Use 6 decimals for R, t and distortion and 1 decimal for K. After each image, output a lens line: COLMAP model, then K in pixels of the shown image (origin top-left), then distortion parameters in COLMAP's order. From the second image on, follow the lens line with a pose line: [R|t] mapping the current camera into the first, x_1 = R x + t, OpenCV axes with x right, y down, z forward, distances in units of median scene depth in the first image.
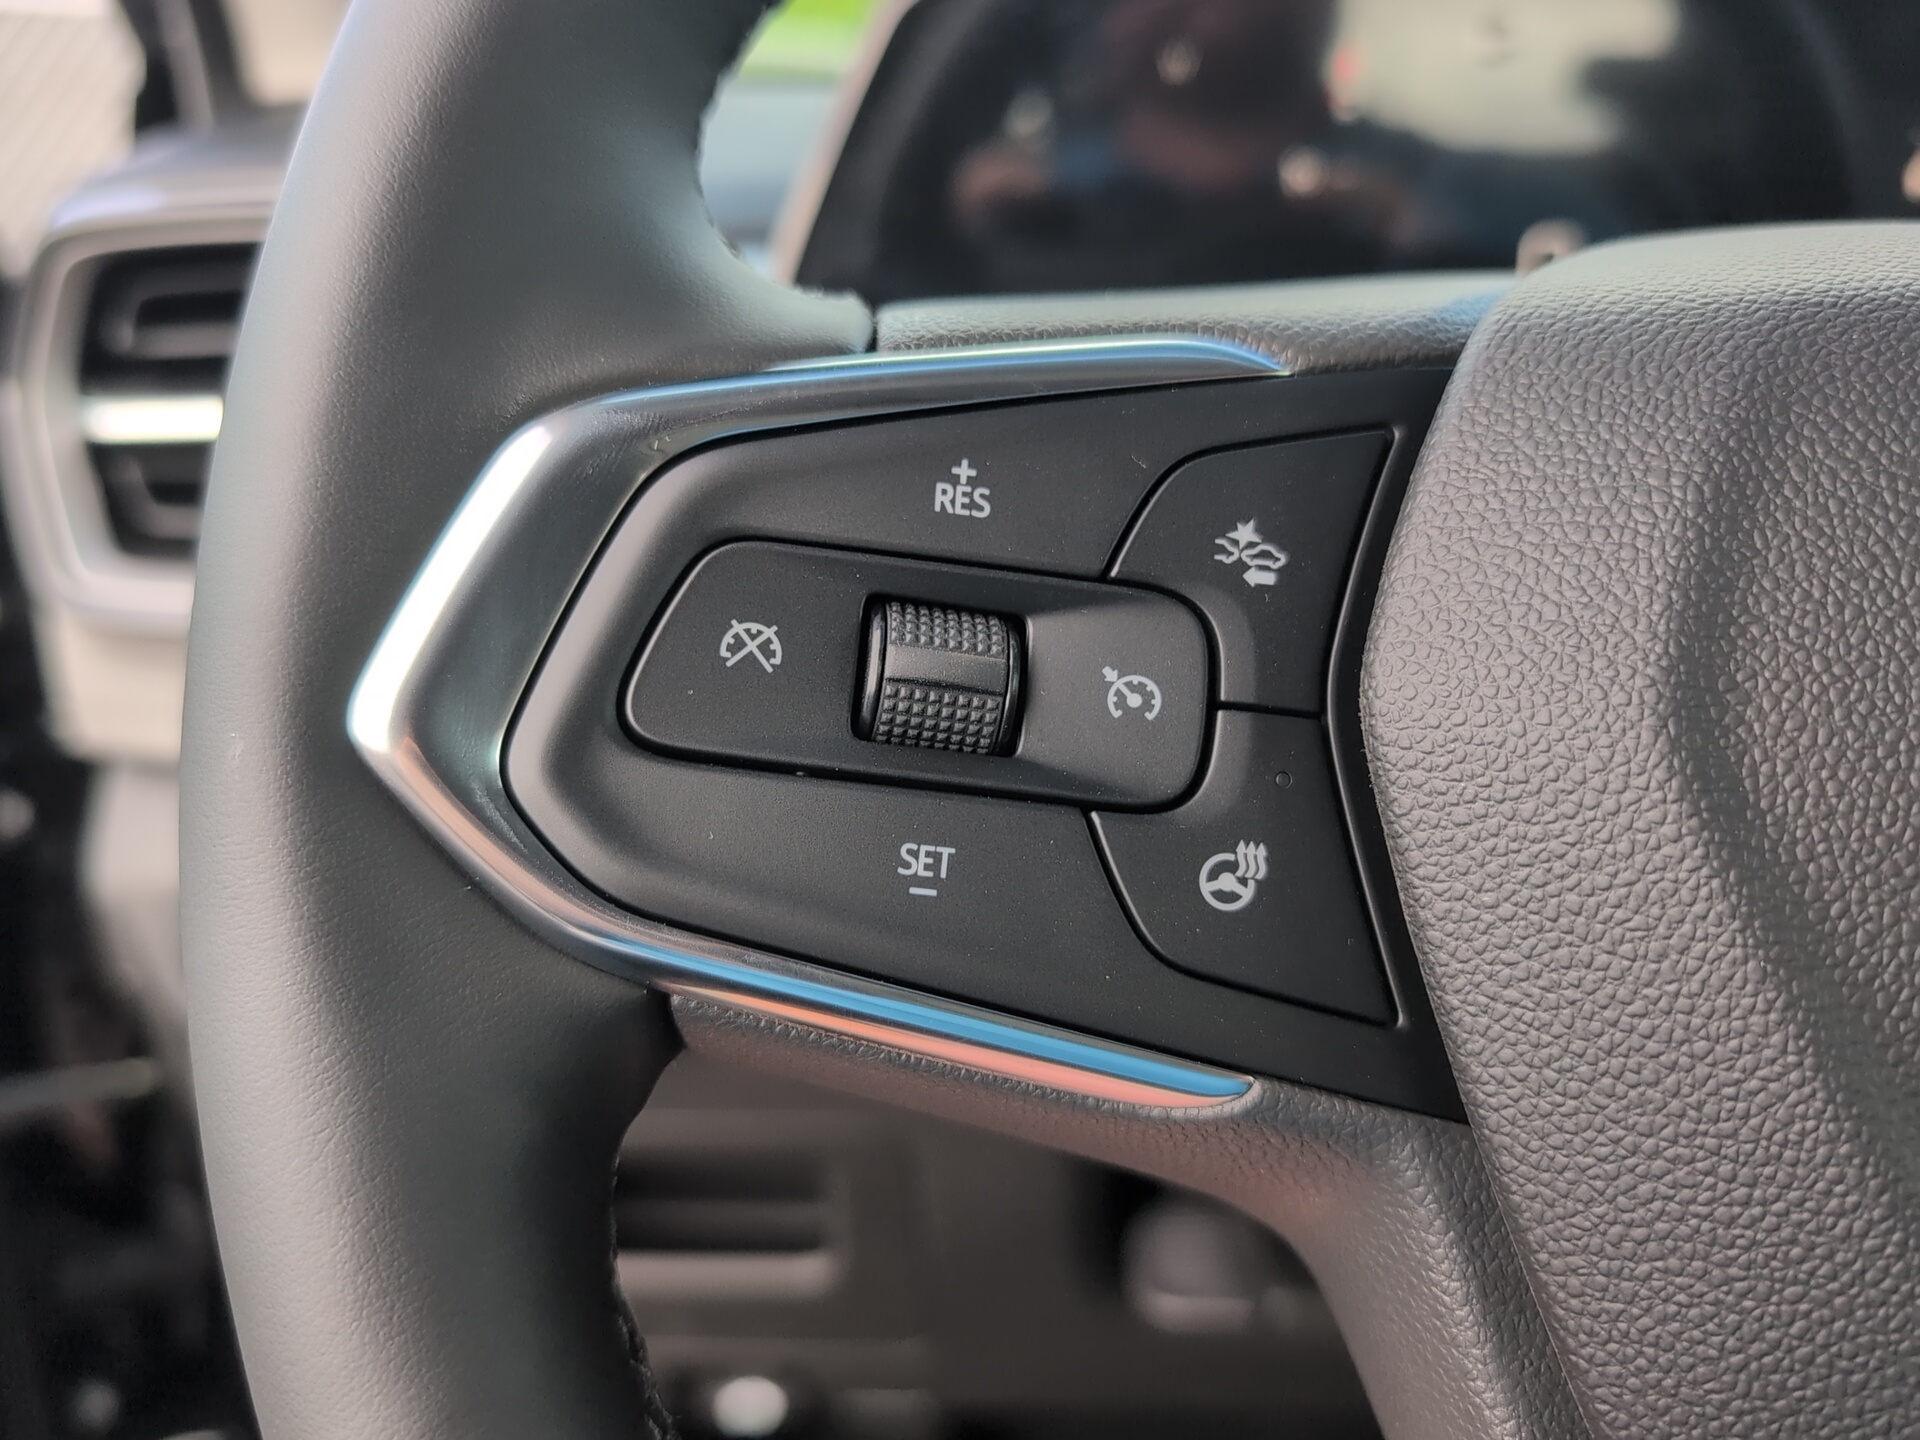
lens RADIAL K [[1629.2, 0, 960.0], [0, 1629.2, 720.0], [0, 0, 1]] dist [-0.006149, -0.008066]
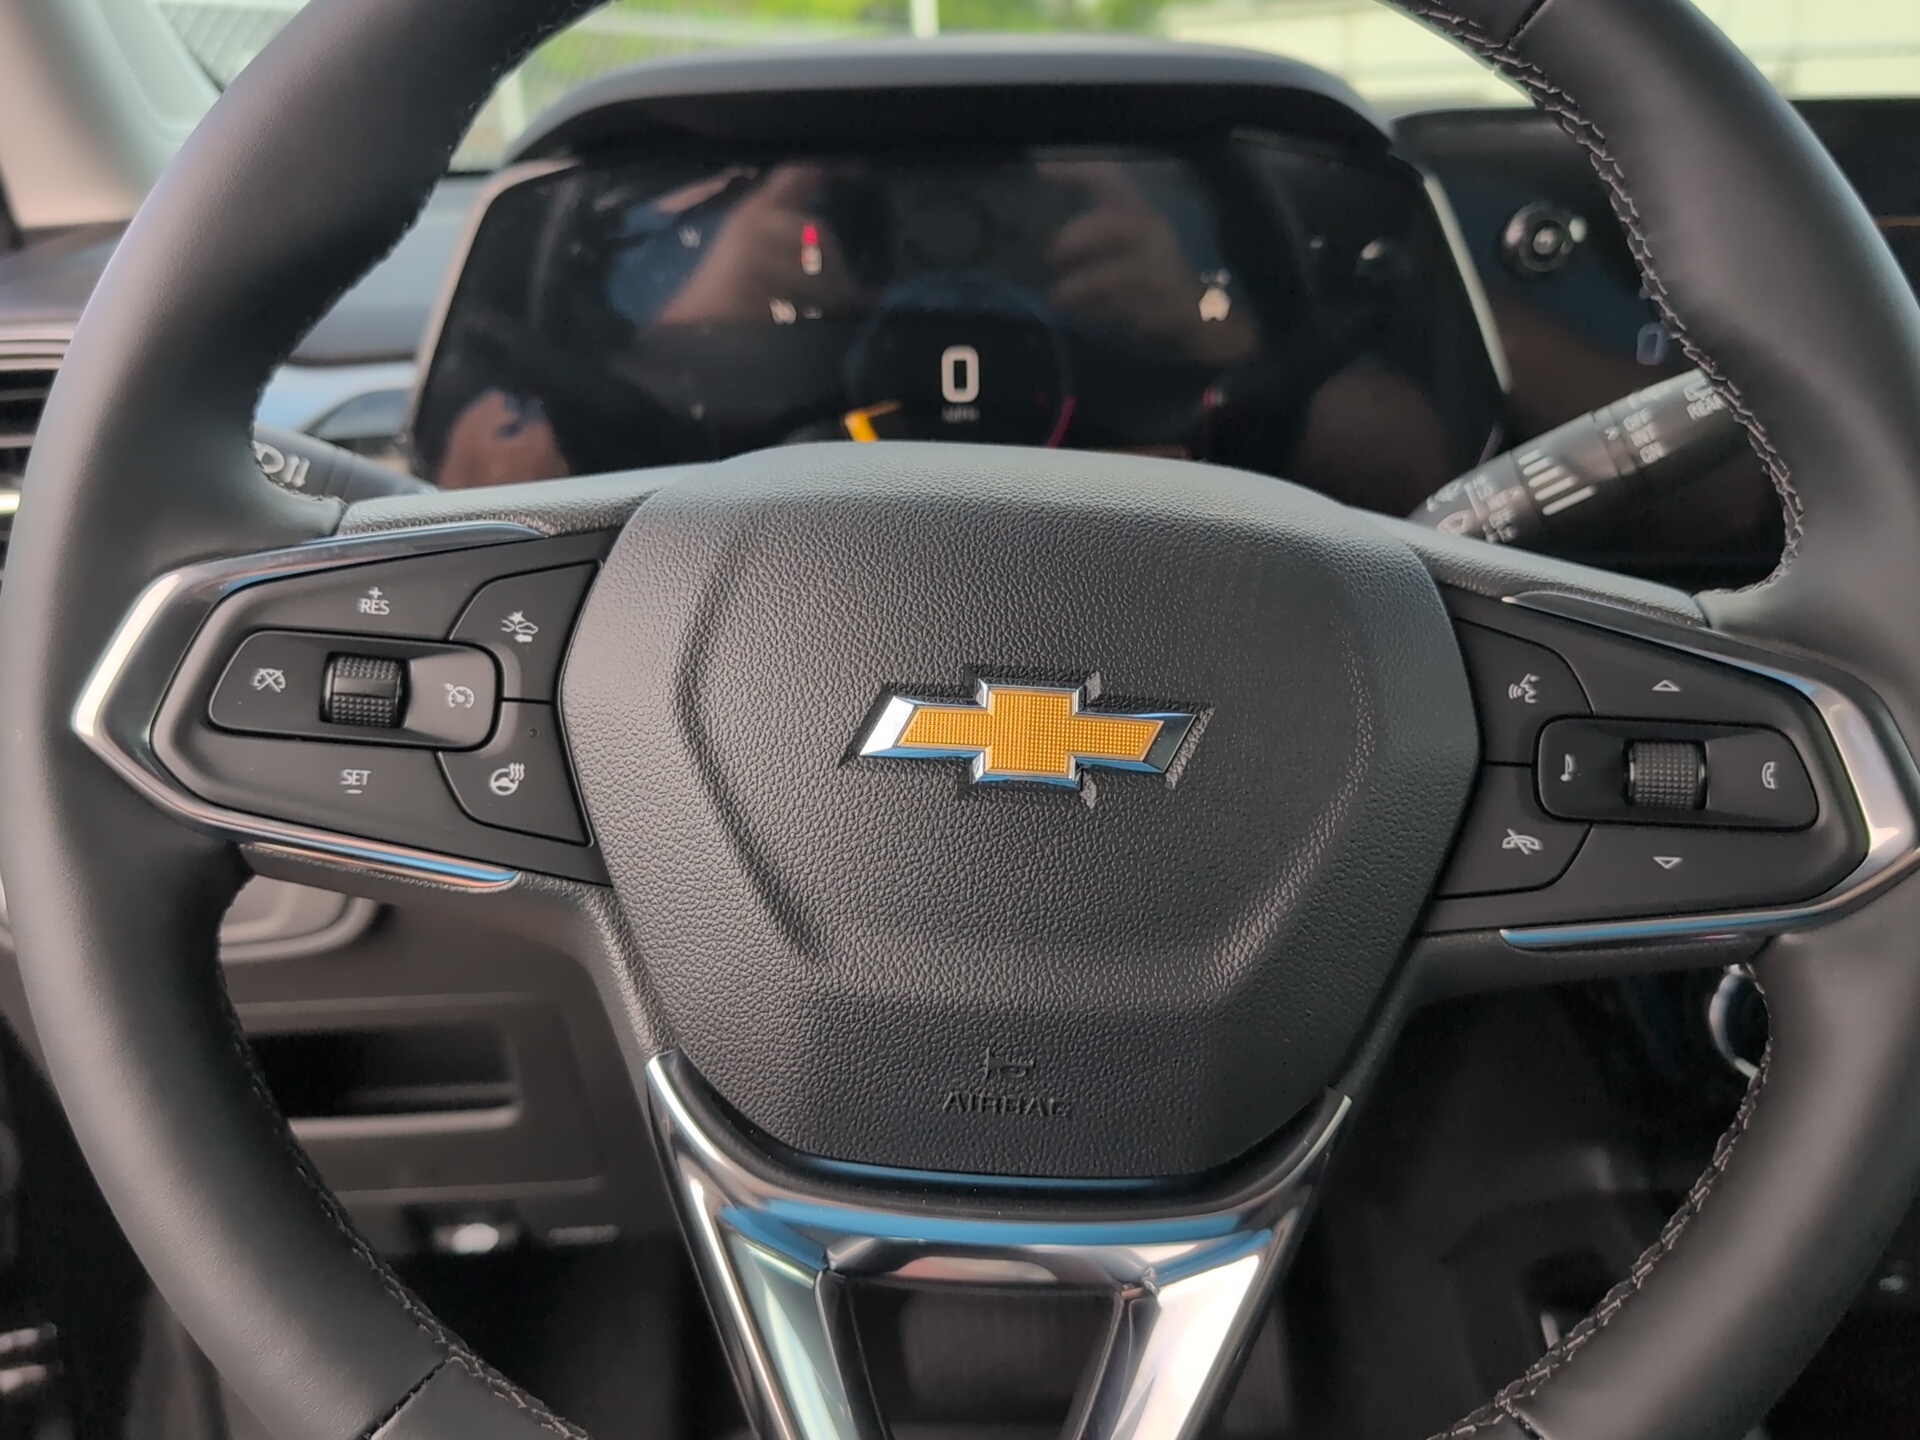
lens RADIAL K [[1543.4, 0, 960.0], [0, 1543.4, 720.0], [0, 0, 1]] dist [-0.036321, -0.003638]
pose [[0.991127, -0.035857, 0.127990, 0.504536], [0.032937, 0.999148, 0.024858, -0.013143], [-0.128773, -0.020421, 0.991464, -1.094059]]
